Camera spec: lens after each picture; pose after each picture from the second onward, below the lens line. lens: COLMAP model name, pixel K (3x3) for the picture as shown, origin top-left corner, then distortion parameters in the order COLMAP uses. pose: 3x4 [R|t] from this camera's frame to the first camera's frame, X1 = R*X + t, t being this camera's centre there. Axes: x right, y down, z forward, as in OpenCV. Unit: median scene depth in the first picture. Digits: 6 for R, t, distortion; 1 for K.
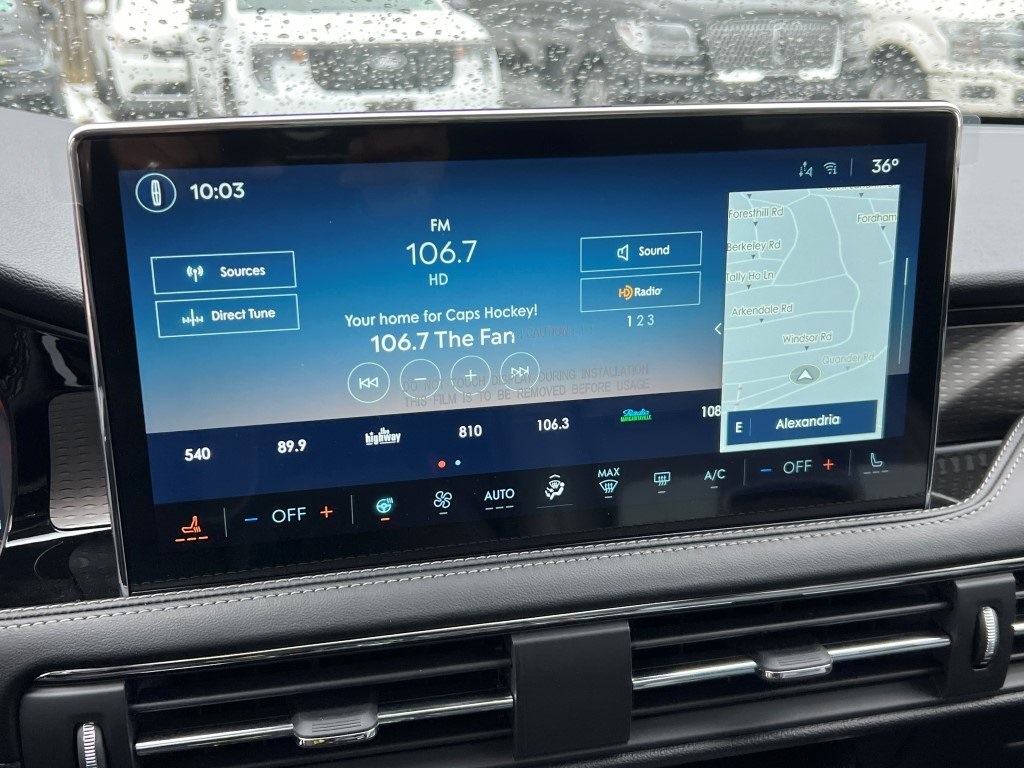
lens RADIAL K [[1162.1, 0, 515.7], [0, 1162.1, 387.5], [0, 0, 1]] dist [0.153344, -0.336343]
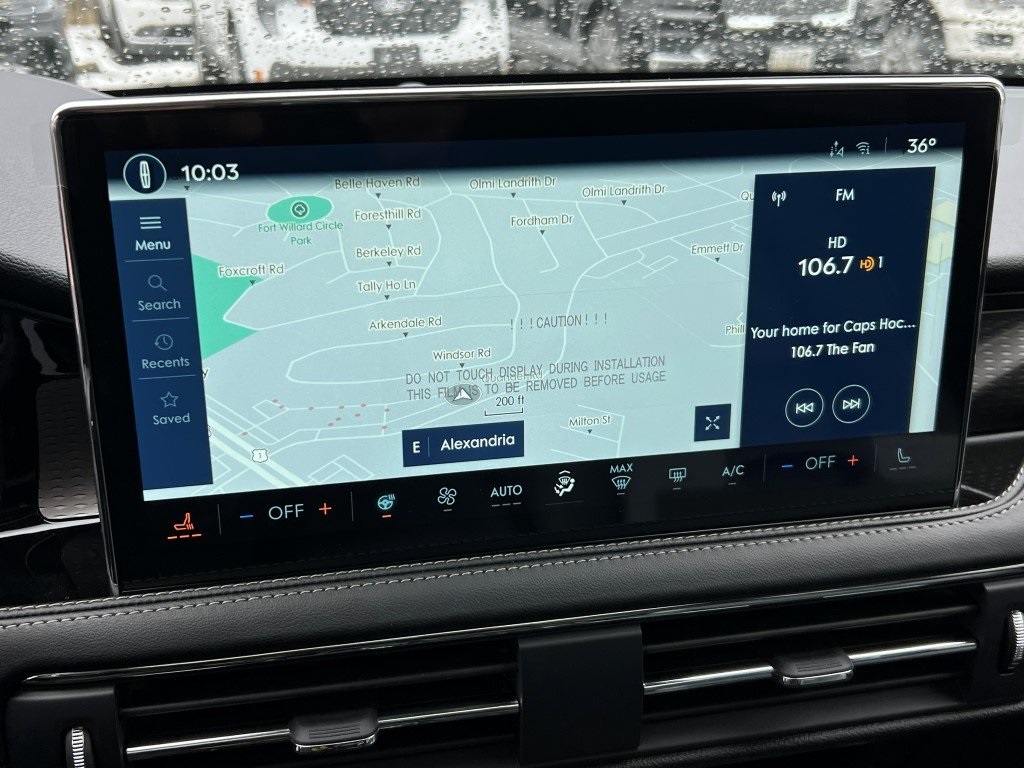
lens RADIAL K [[1161.9, 0, 504.5], [0, 1161.9, 380.8], [0, 0, 1]] dist [0.145626, -0.315217]
pose [[0.999867, 0.009733, -0.013080, -0.003988], [-0.009211, 0.999180, 0.039419, -0.035412], [0.013453, -0.039293, 0.999137, 0.051522]]
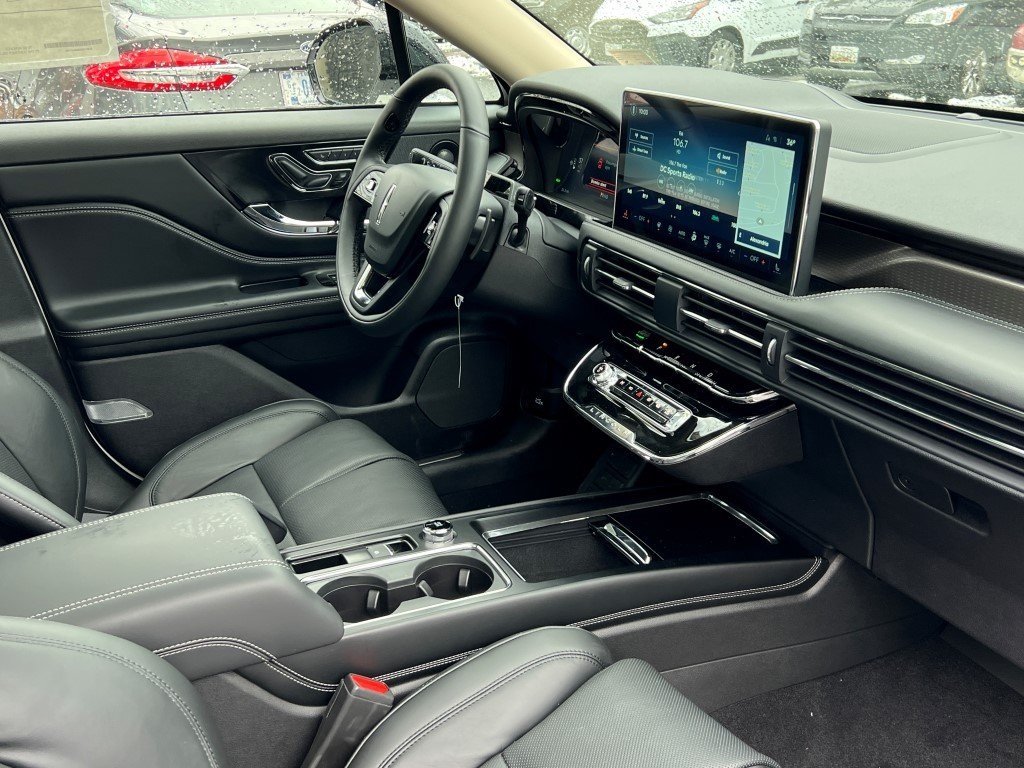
lens RADIAL K [[1047.4, 0, 512.0], [0, 1047.4, 384.0], [0, 0, 1]] dist [0.075088, -0.022068]
pose [[0.244099, 0.369702, -0.896513, 2.330685], [-0.289181, 0.910168, 0.296596, -0.214941], [0.925630, 0.186856, 0.329082, -0.167540]]
